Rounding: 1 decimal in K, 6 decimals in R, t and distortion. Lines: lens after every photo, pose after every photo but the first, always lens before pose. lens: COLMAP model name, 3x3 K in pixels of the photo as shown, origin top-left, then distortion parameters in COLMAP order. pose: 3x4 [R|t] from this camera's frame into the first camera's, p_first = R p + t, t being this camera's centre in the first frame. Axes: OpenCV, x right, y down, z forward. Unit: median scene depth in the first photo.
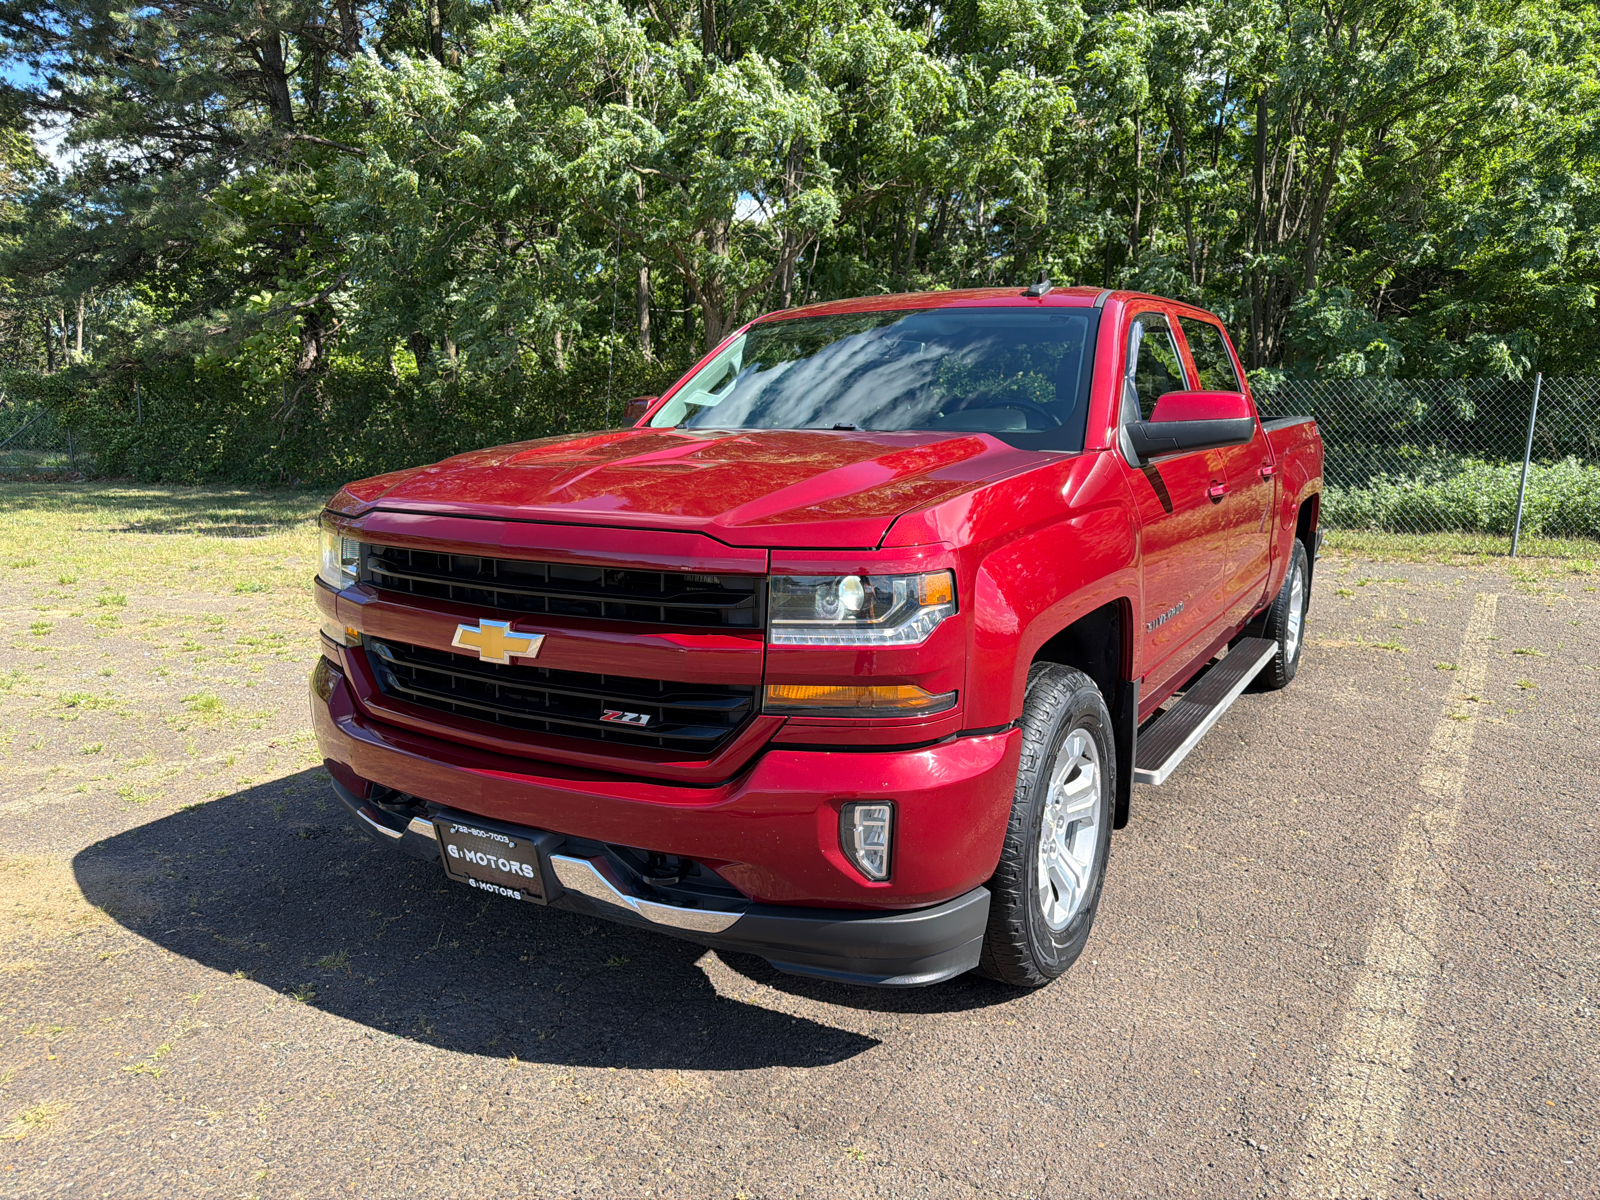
lens RADIAL K [[1099.0, 0, 796.2], [0, 1099.0, 628.3], [0, 0, 1]] dist [0.037269, -0.041792]
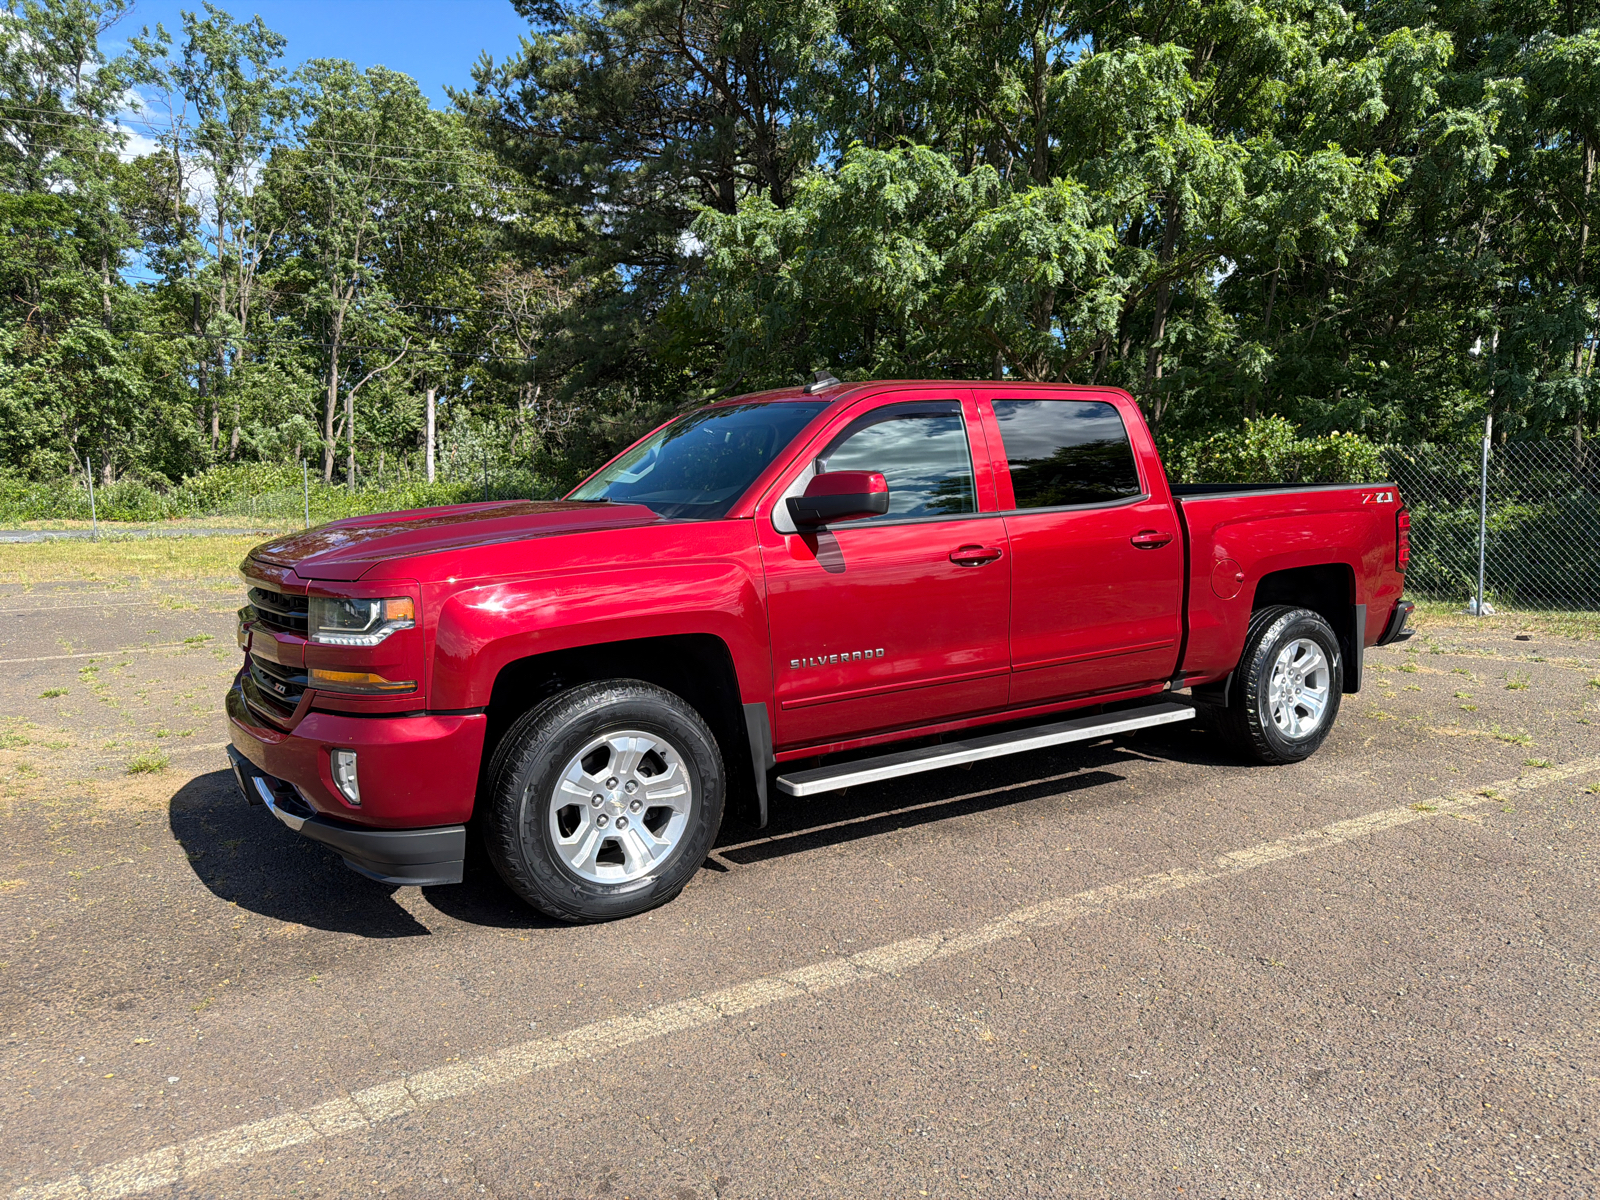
lens RADIAL K [[1111.3, 0, 788.4], [0, 1111.3, 594.4], [0, 0, 1]] dist [0.009419, -0.007356]
pose [[0.906998, 0.027361, -0.420246, 1.028733], [-0.063970, 0.995259, -0.073265, 0.015209], [0.416249, 0.093334, 0.904448, -0.135253]]
